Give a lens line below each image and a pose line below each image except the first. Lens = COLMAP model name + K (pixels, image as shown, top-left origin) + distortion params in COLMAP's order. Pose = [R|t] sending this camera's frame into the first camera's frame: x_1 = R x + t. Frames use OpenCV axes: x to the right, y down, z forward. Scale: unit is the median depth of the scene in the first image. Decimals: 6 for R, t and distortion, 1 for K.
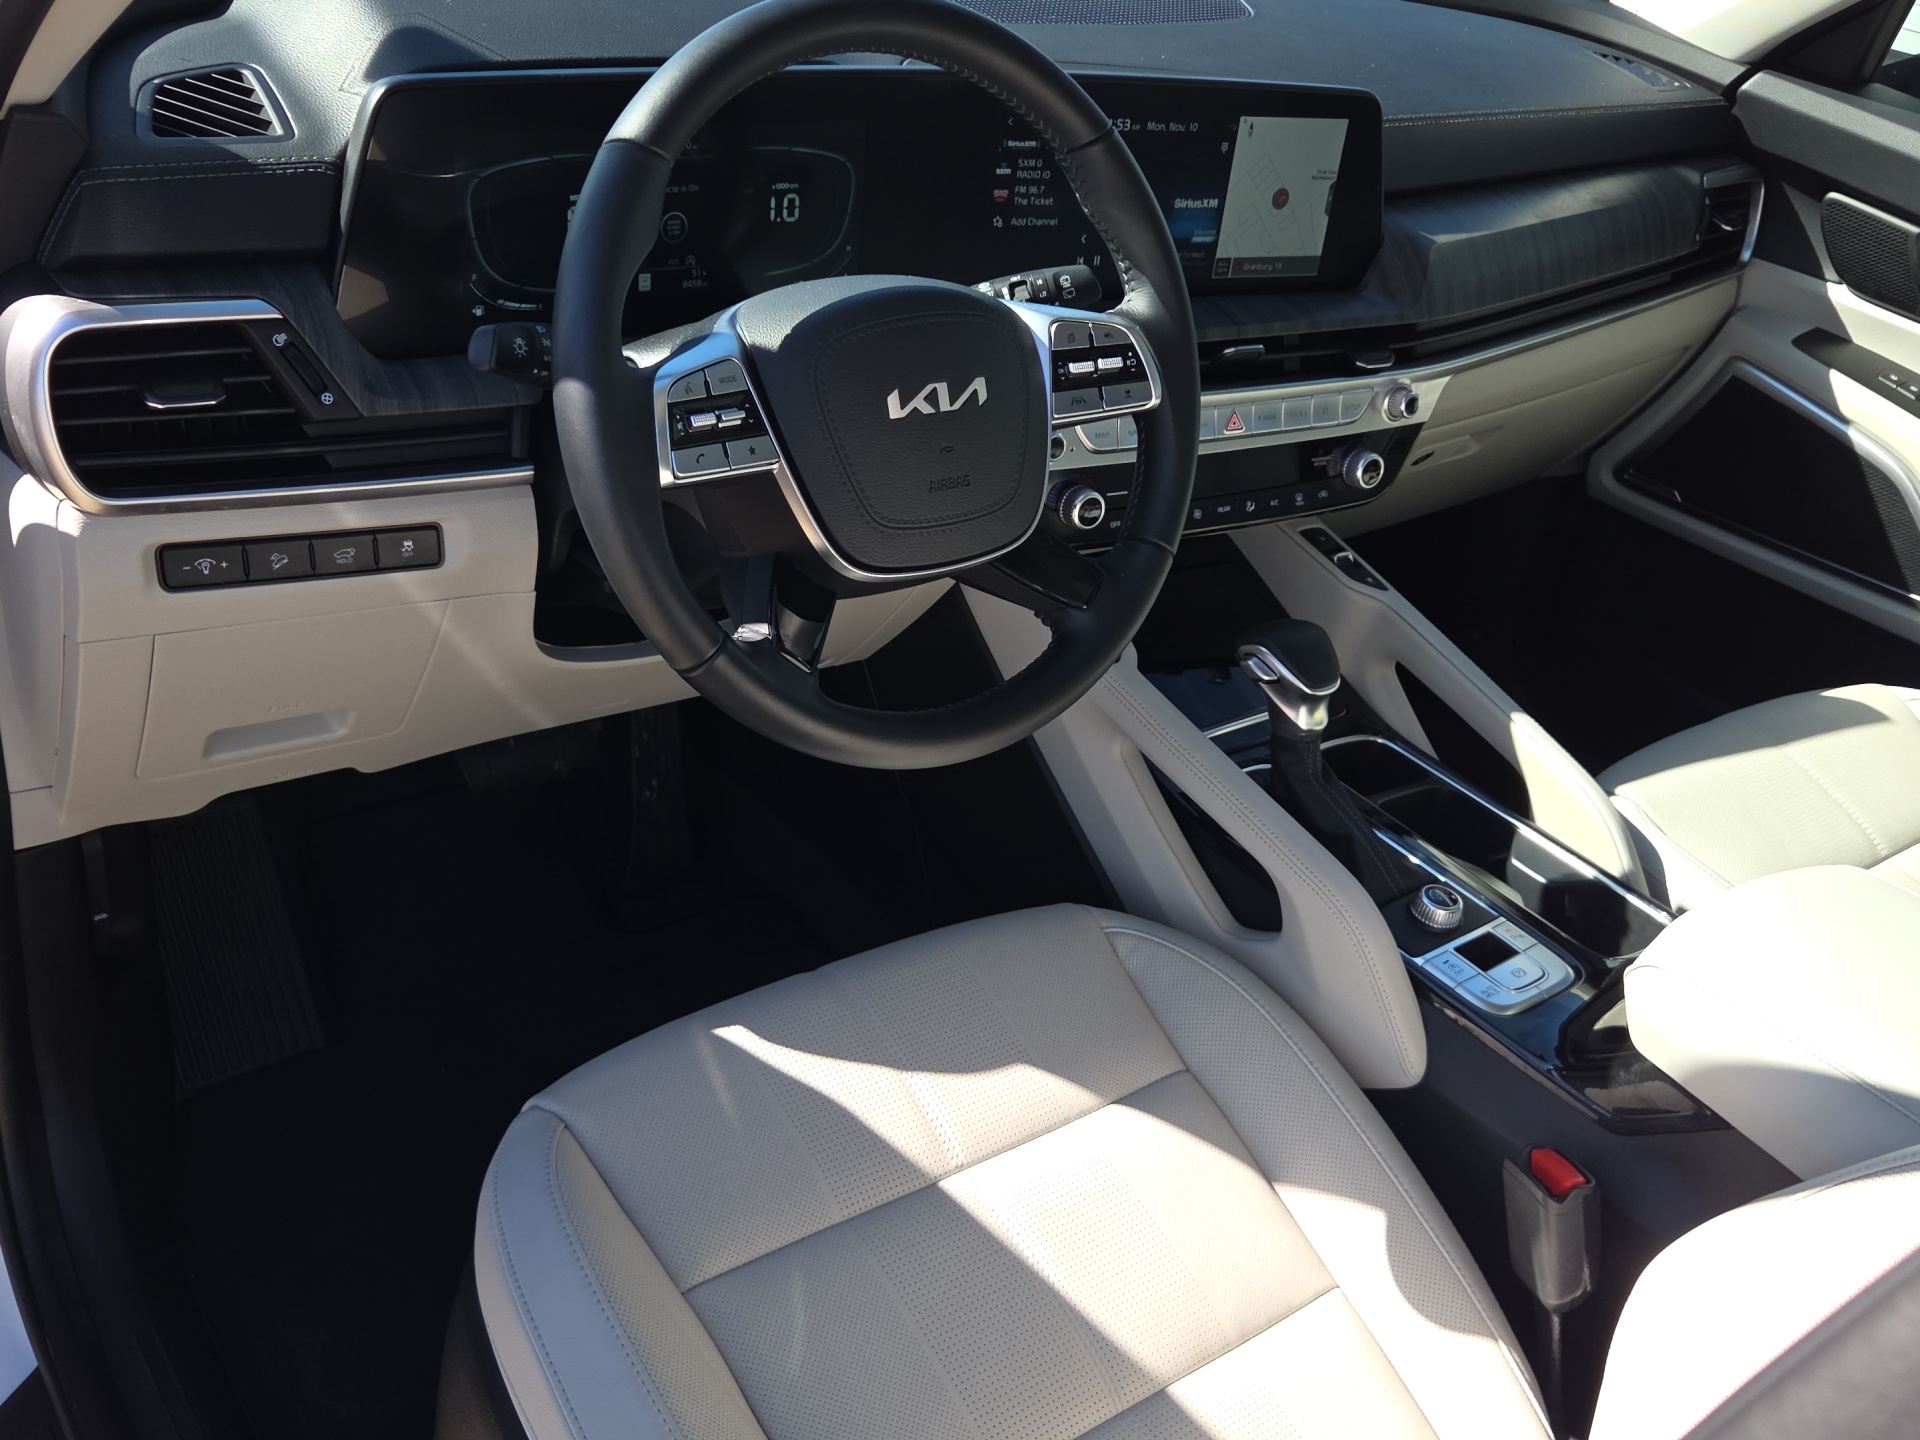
lens RADIAL K [[1819.1, 0, 960.0], [0, 1819.1, 720.0], [0, 0, 1]] dist [0.075980, -0.057994]
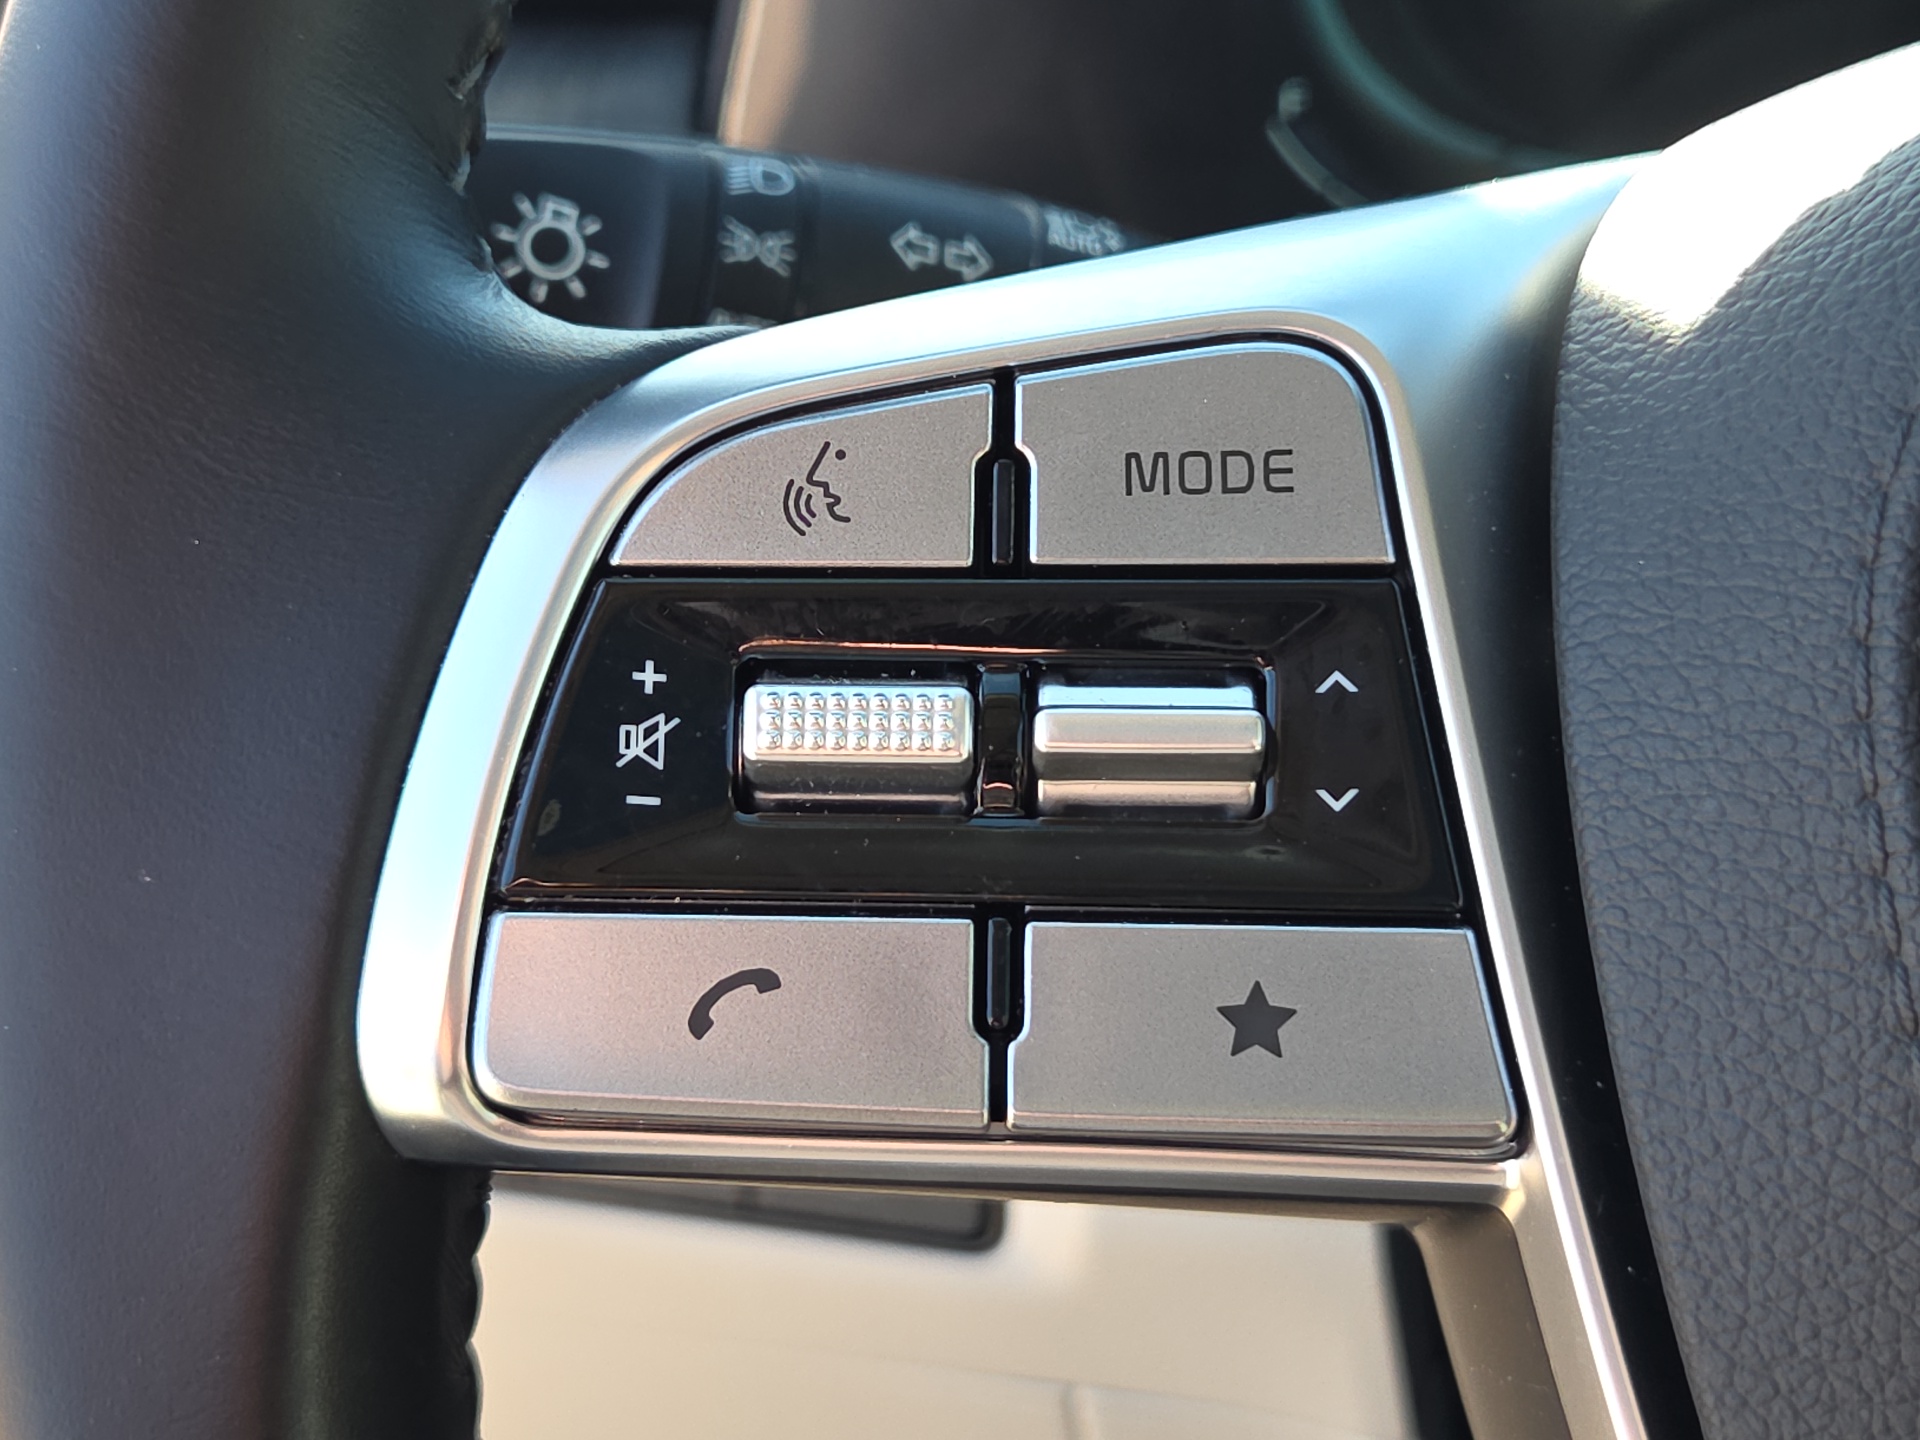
lens RADIAL K [[3323.3, 0, 960.0], [0, 3323.3, 720.0], [0, 0, 1]] dist [0.007230, 0.018887]
pose [[0.653460, 0.123128, -0.746879, 0.037944], [-0.253164, 0.965412, -0.062344, -0.123831], [0.713370, 0.229823, 0.662030, 0.690132]]
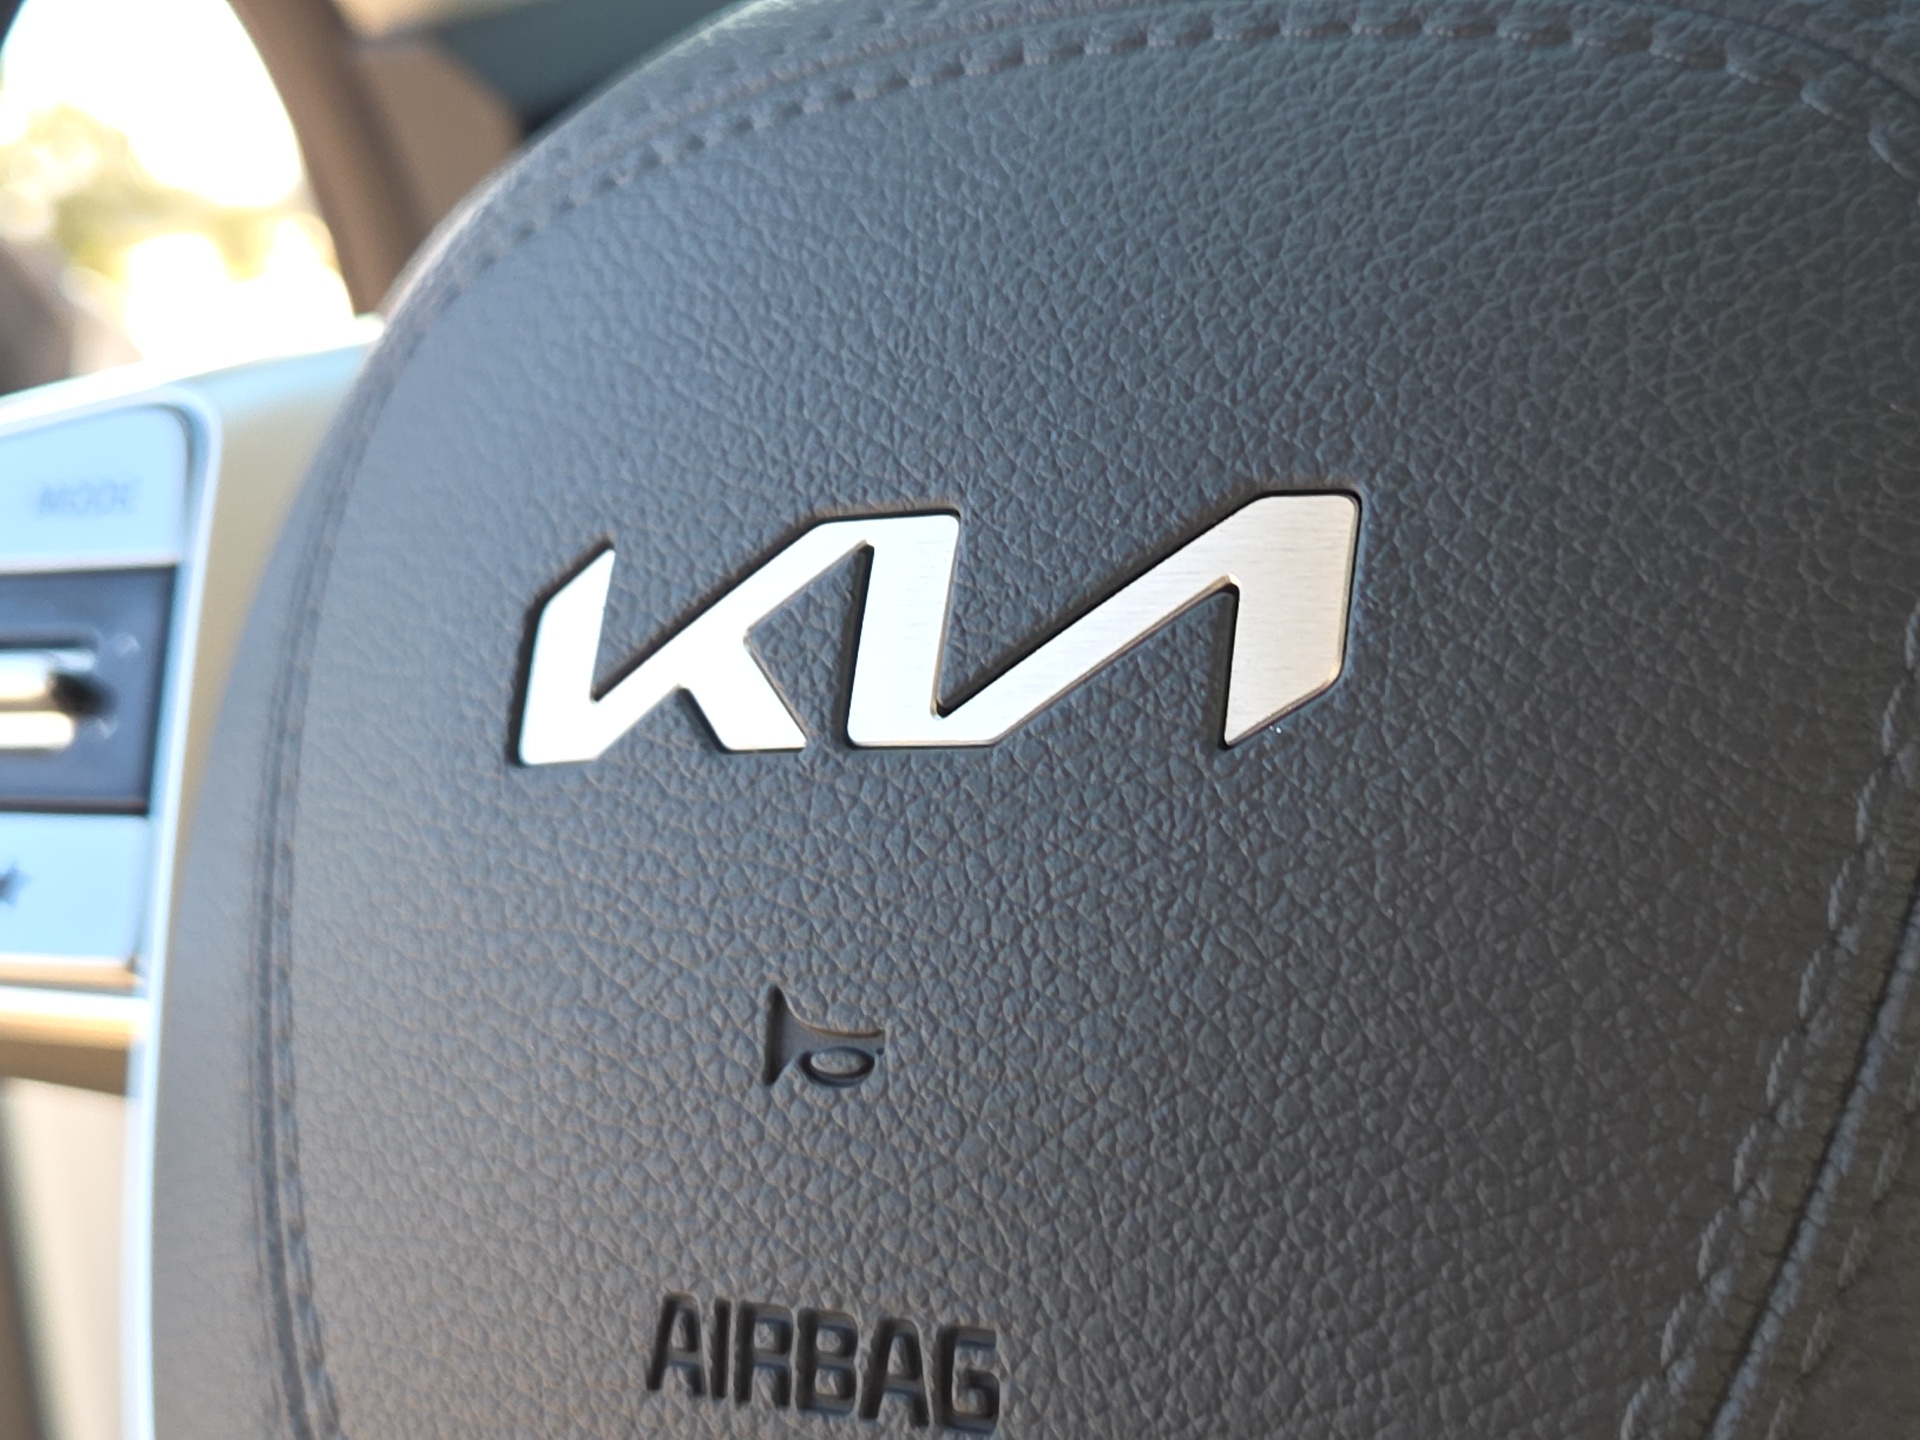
lens RADIAL K [[3323.3, 0, 960.0], [0, 3323.3, 720.0], [0, 0, 1]] dist [0.007230, 0.018887]
pose [[0.248642, -0.025628, -0.968256, 0.175616], [-0.324004, 0.939862, -0.108079, -0.131691], [0.912797, 0.340592, 0.225386, 0.841577]]
